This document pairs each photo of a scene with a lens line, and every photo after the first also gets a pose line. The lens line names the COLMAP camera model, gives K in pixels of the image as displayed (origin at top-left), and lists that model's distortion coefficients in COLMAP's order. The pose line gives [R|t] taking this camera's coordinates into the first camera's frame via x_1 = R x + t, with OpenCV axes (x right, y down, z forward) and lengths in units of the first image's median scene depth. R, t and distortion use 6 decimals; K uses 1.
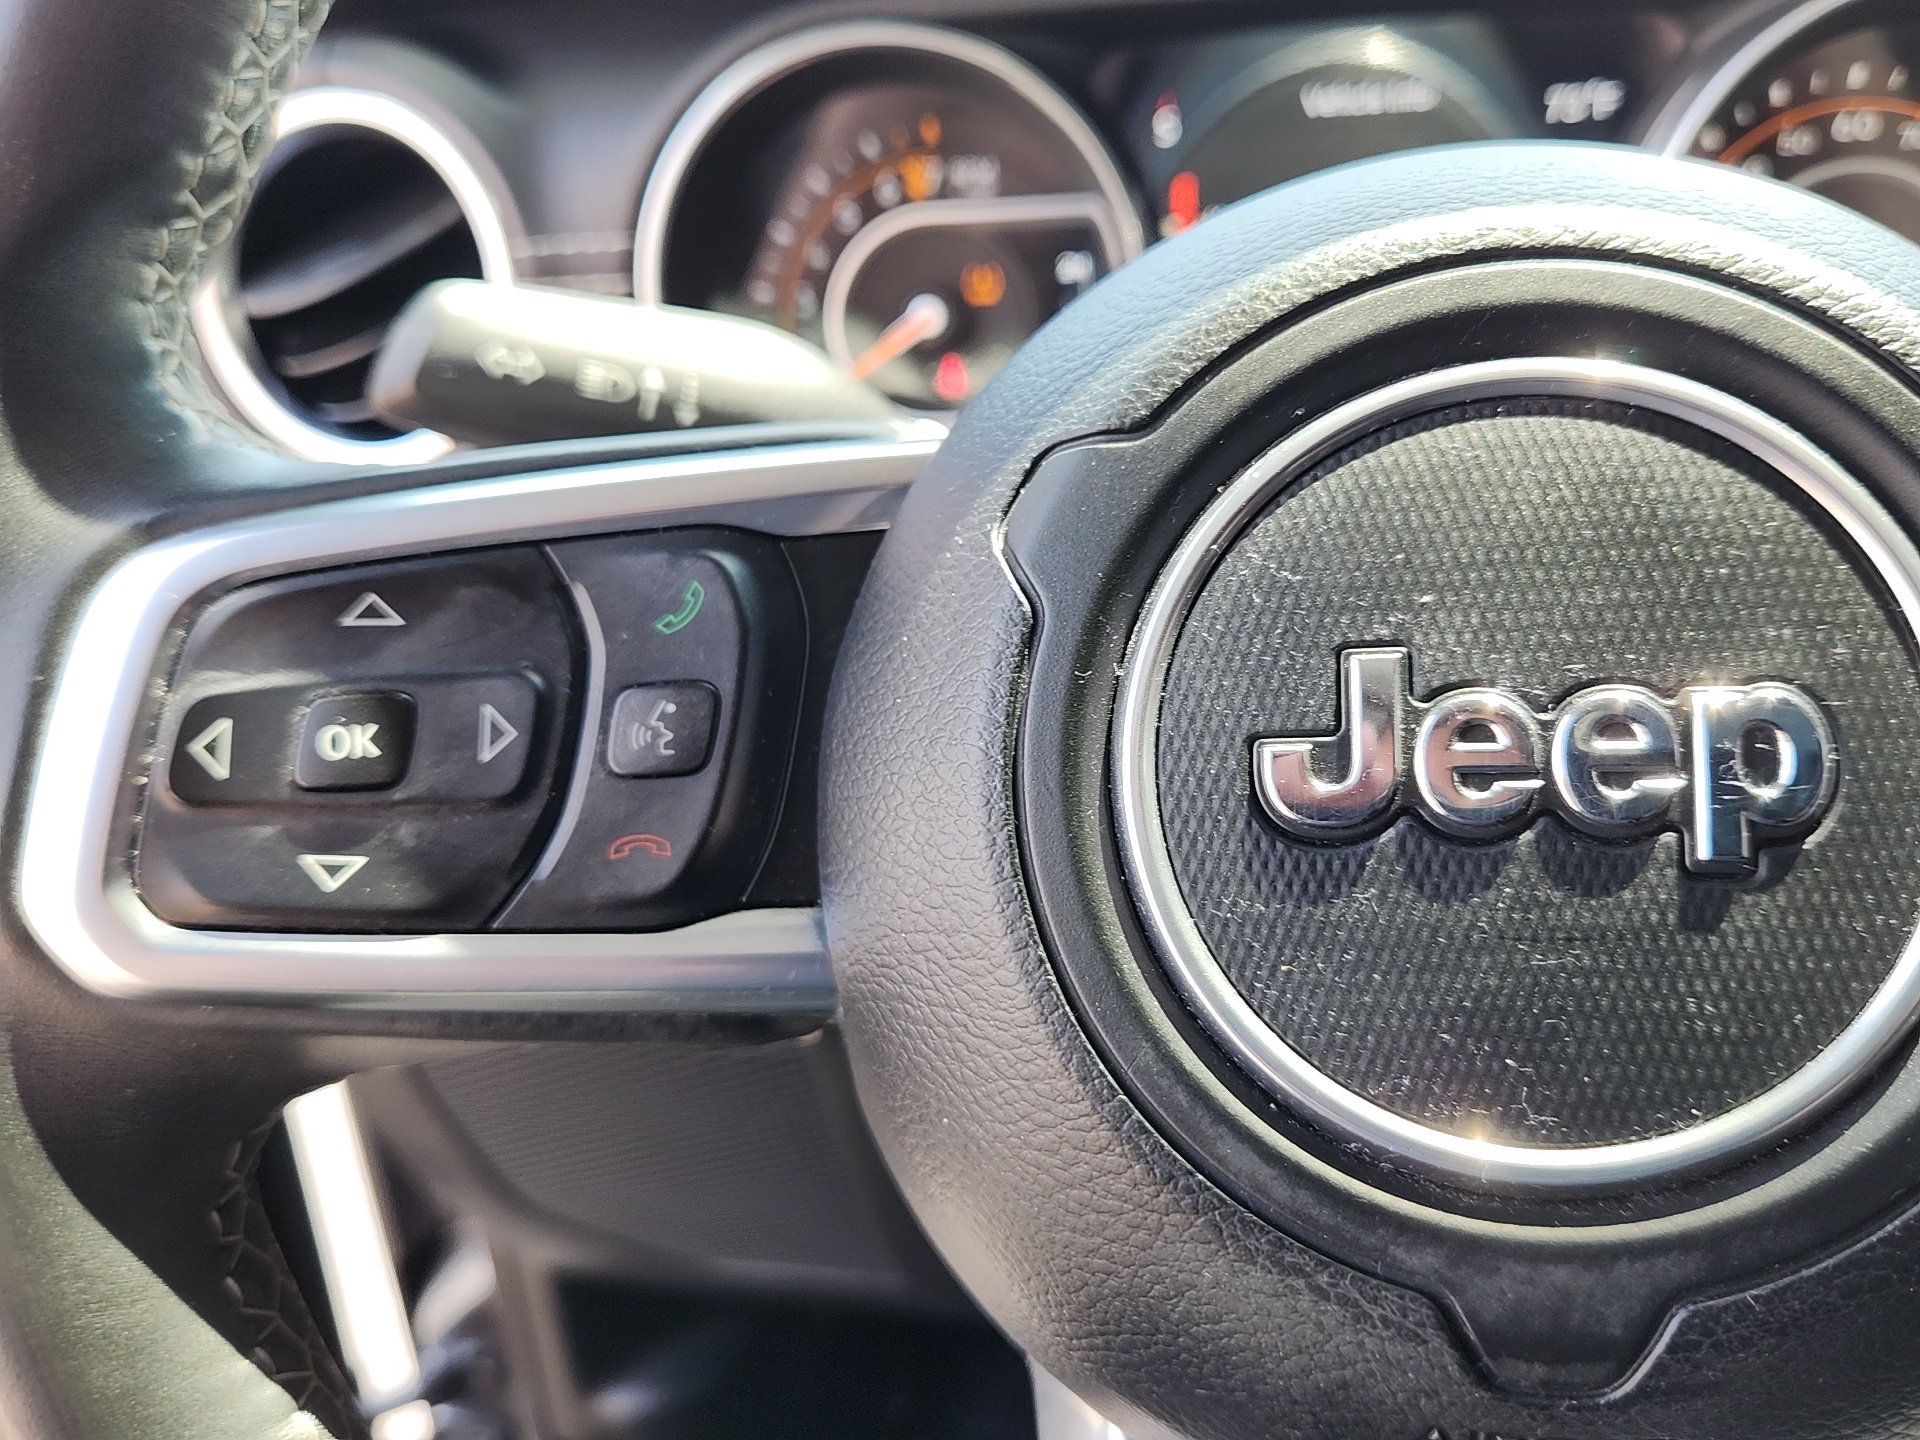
lens RADIAL K [[1722.3, 0, 960.0], [0, 1722.3, 720.0], [0, 0, 1]] dist [0.071841, -0.070294]
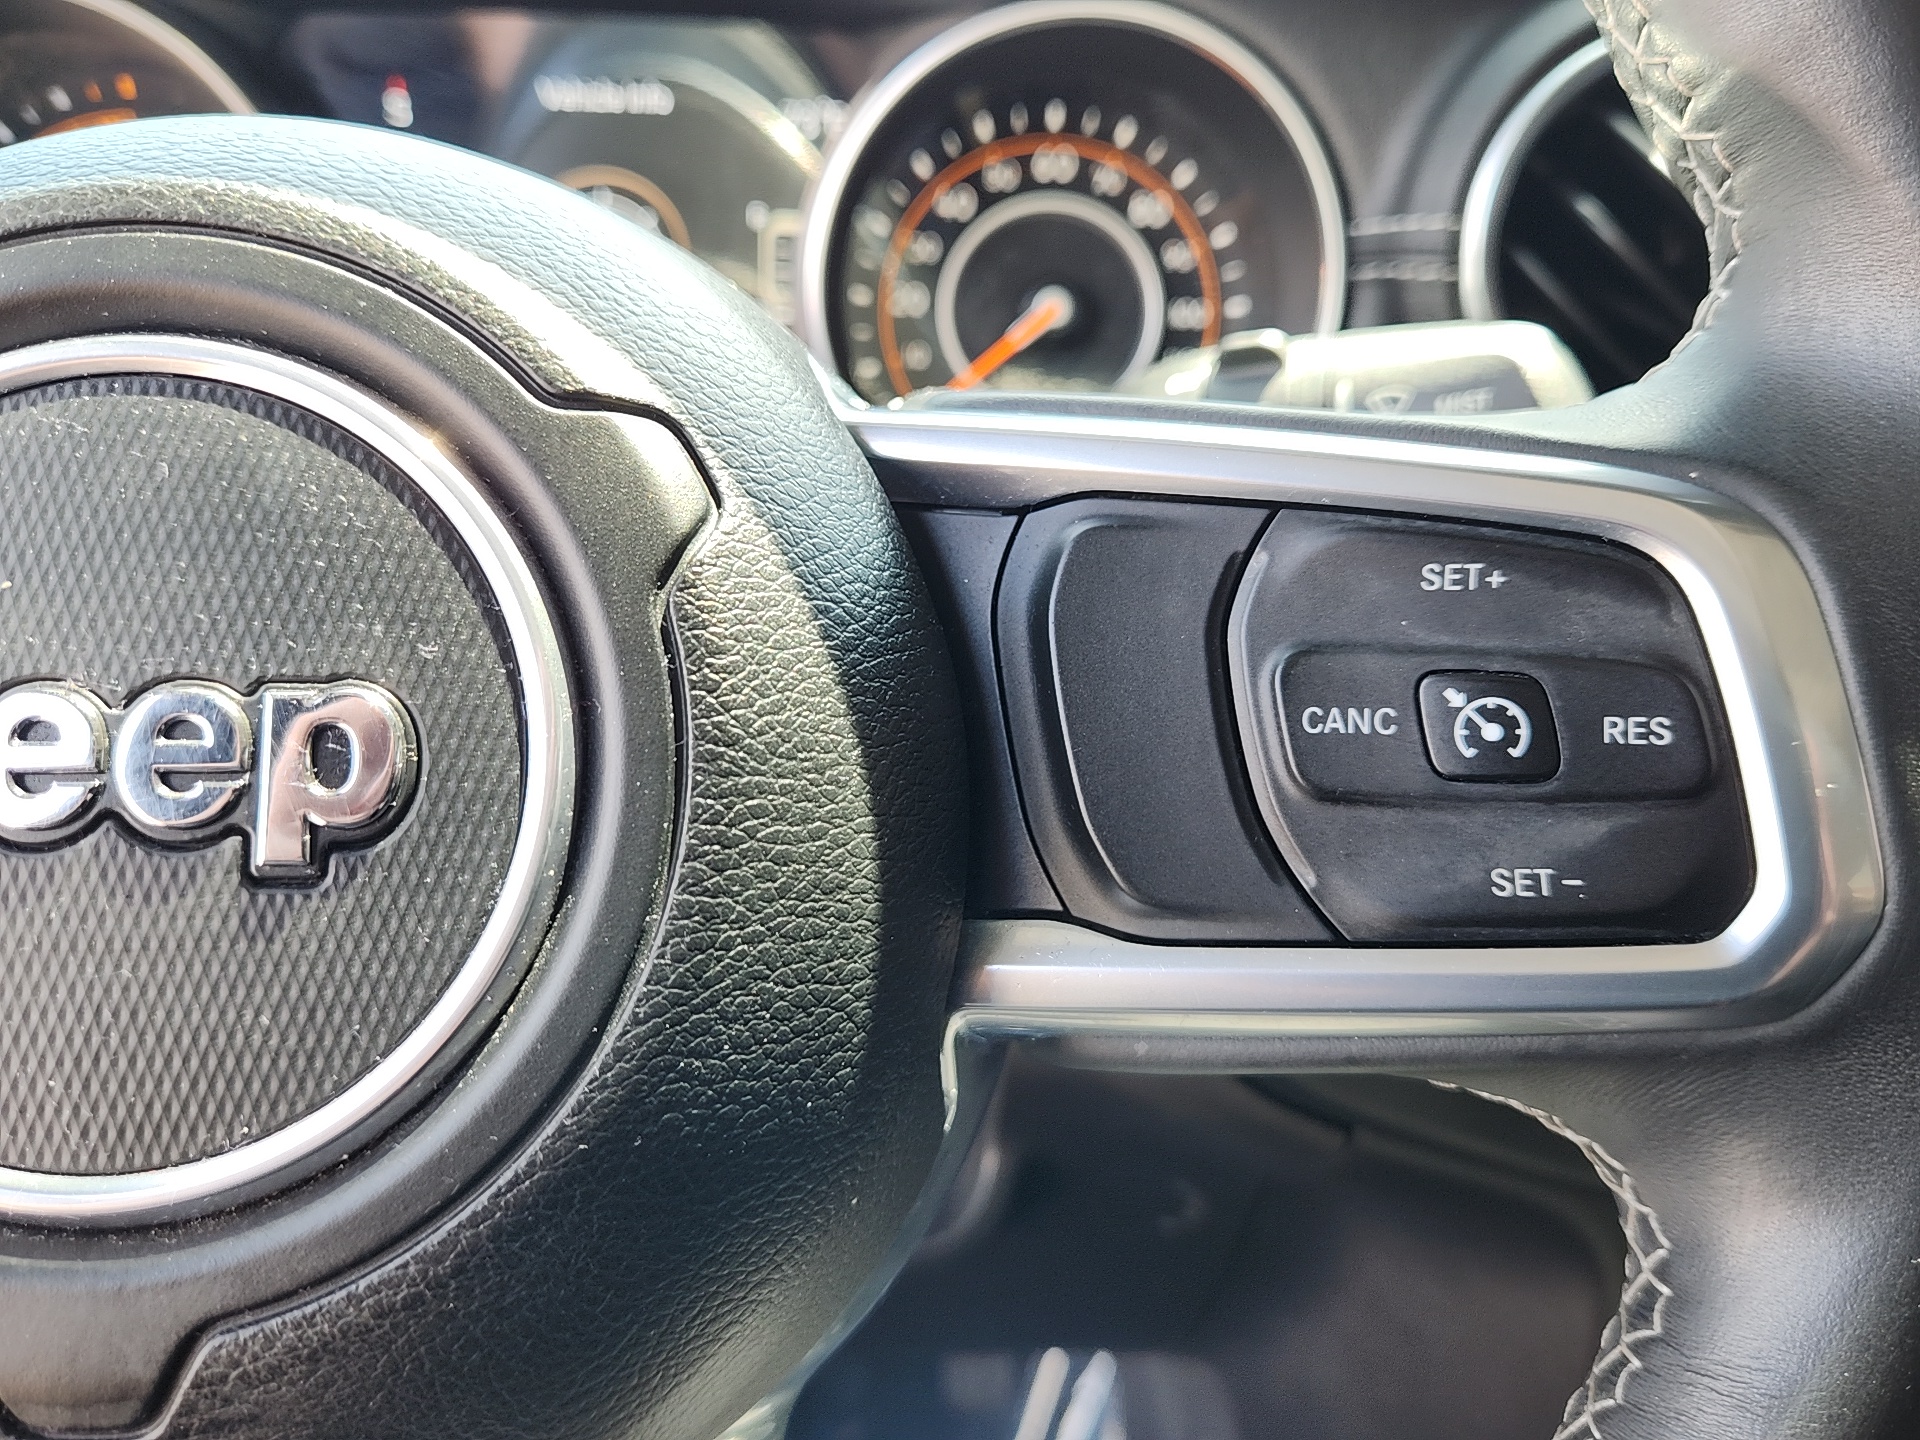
lens RADIAL K [[1722.3, 0, 960.0], [0, 1722.3, 720.0], [0, 0, 1]] dist [0.071841, -0.070294]
pose [[0.981563, 0.017931, 0.190294, 0.622572], [-0.016437, 0.999820, -0.009428, 0.004690], [-0.190429, 0.006127, 0.981682, -0.005180]]
